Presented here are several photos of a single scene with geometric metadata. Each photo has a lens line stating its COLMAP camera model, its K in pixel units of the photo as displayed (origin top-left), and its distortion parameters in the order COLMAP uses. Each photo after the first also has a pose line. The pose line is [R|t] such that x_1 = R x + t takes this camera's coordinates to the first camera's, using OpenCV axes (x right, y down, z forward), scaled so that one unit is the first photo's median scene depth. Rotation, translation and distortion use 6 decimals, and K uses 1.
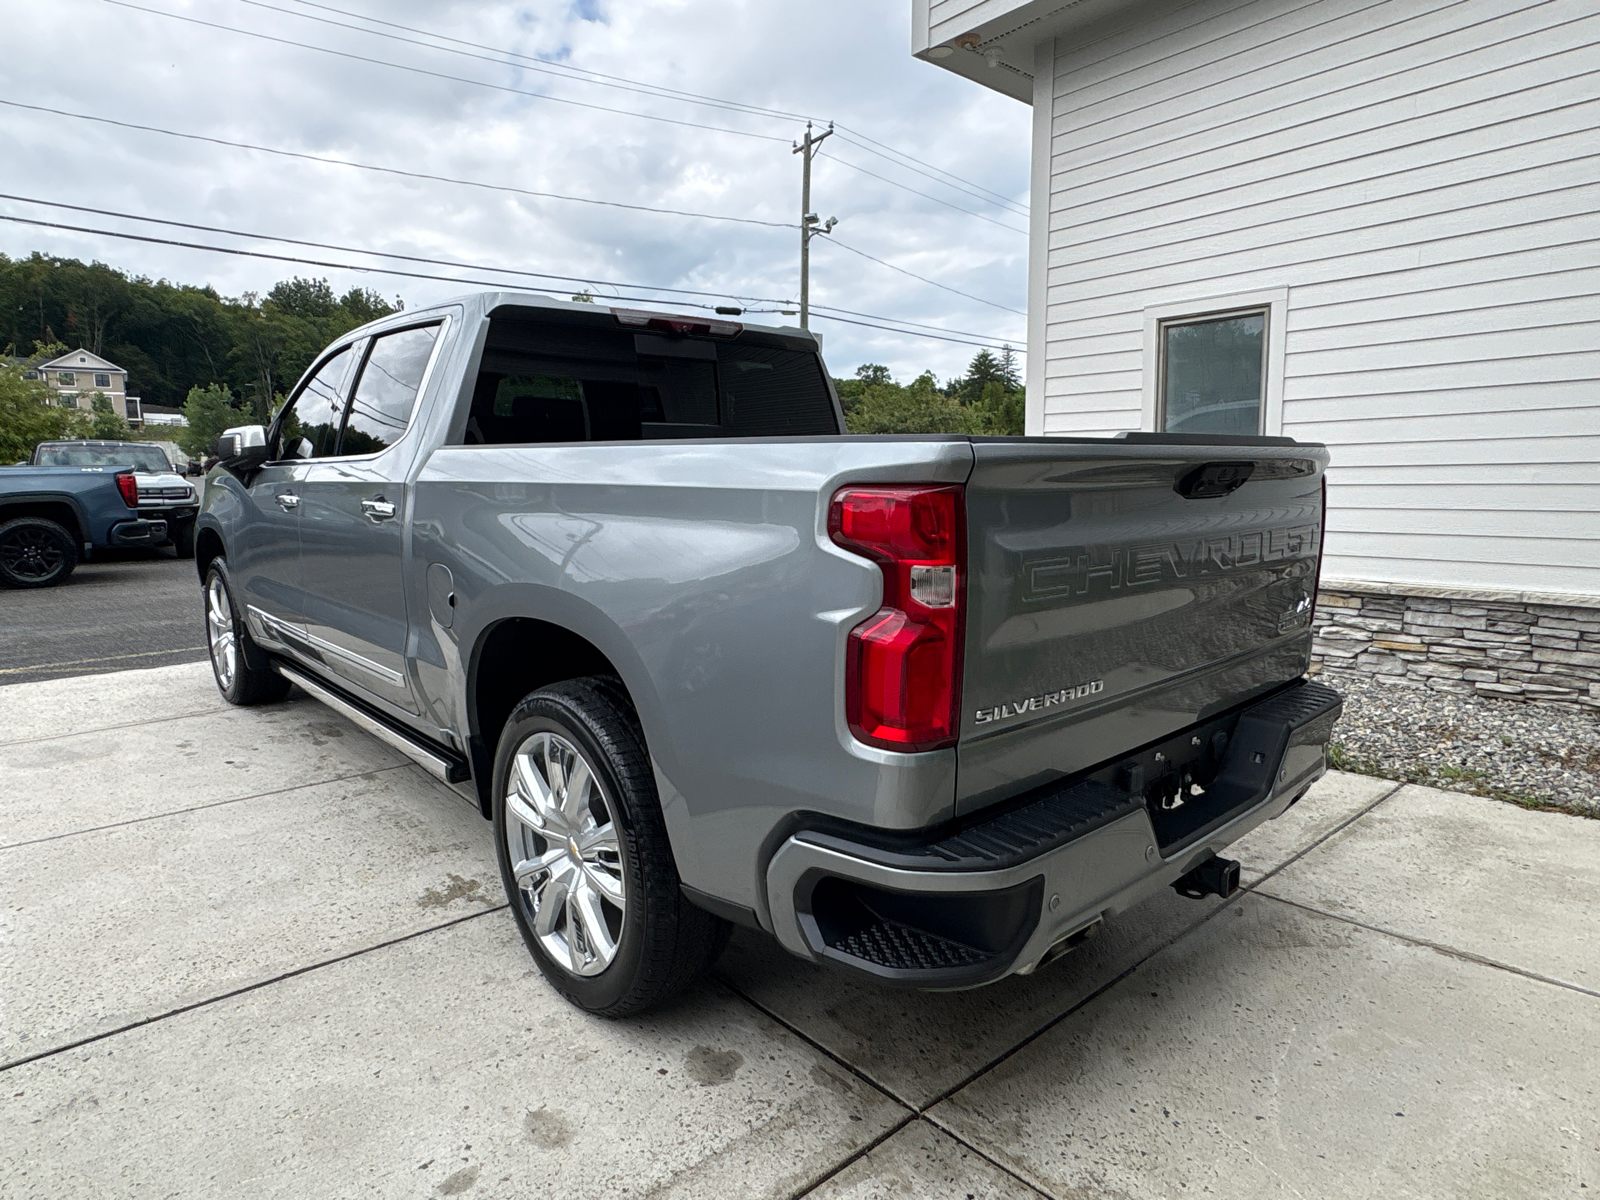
lens RADIAL K [[928.9, 0, 795.0], [0, 928.9, 596.6], [0, 0, 1]] dist [0.001792, -0.000556]
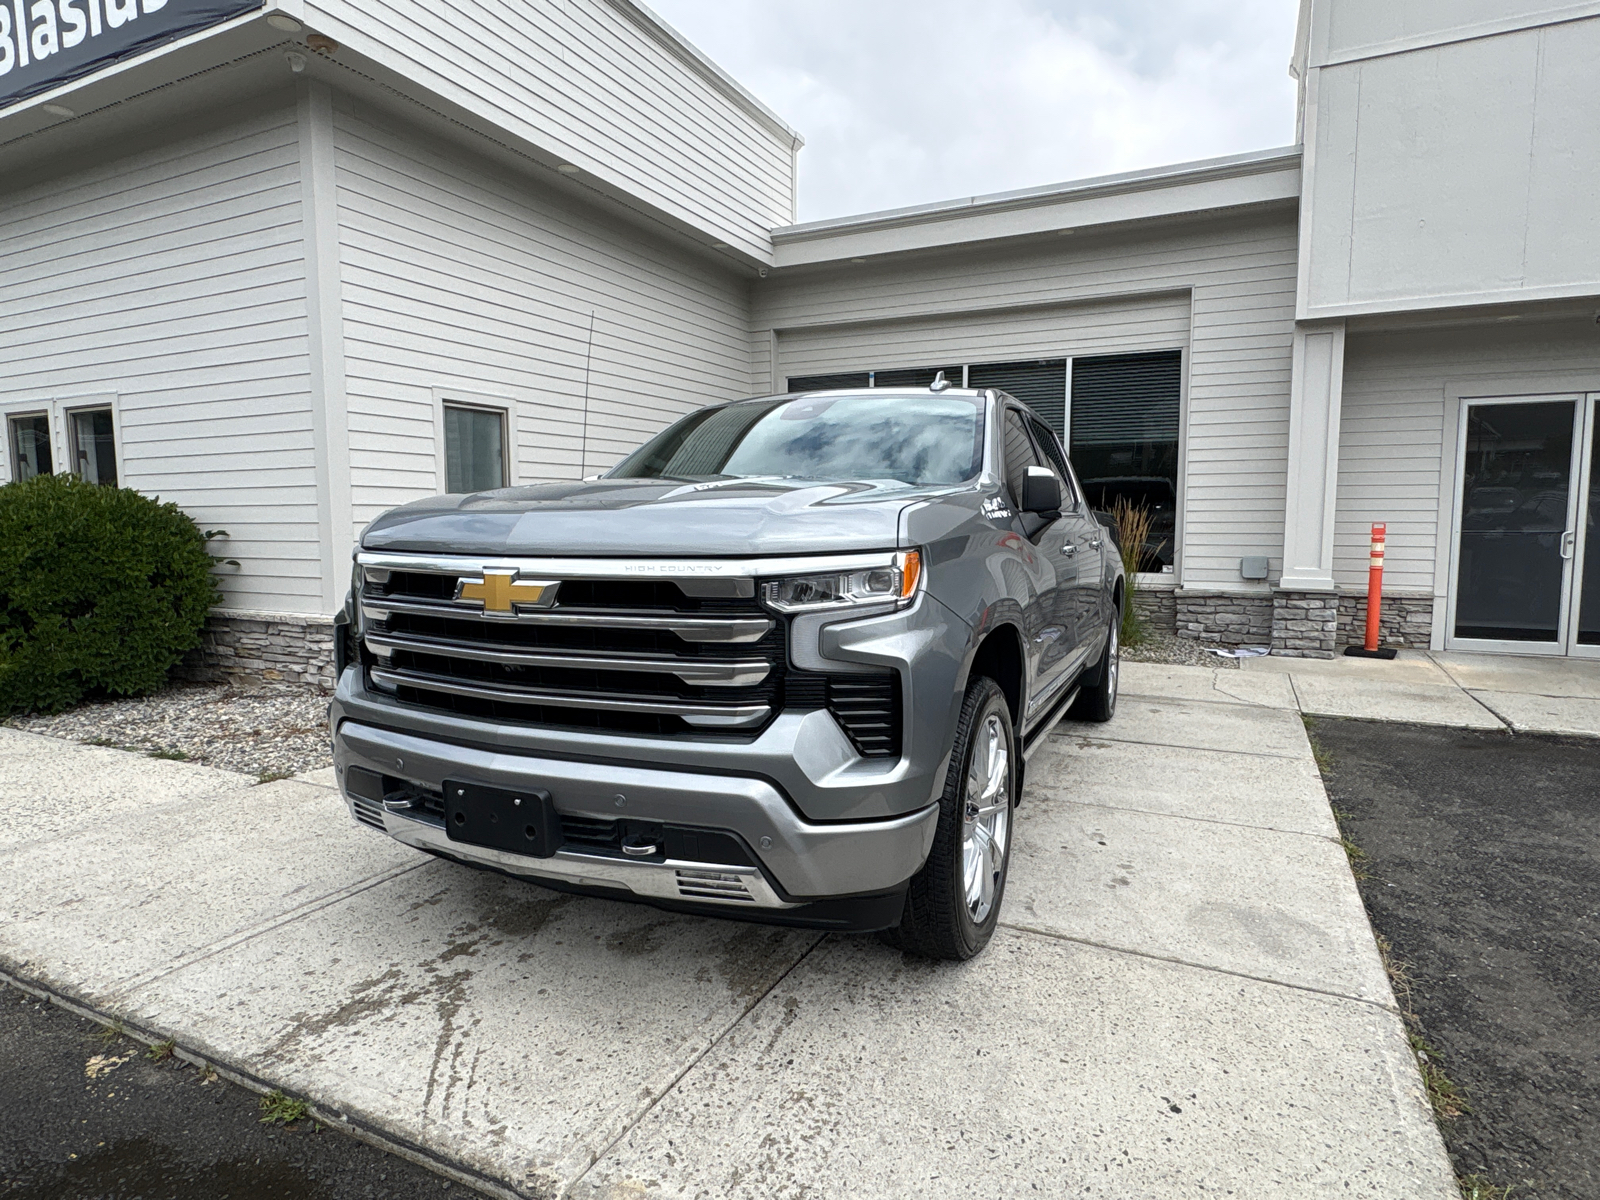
lens RADIAL K [[898.9, 0, 796.4], [0, 898.9, 599.0], [0, 0, 1]] dist [0.001235, 0.000054]
pose [[-0.390765, -0.075763, 0.917367, -0.988674], [0.128376, 0.982382, 0.135816, -0.164037], [-0.911494, 0.170840, -0.374155, 1.206194]]
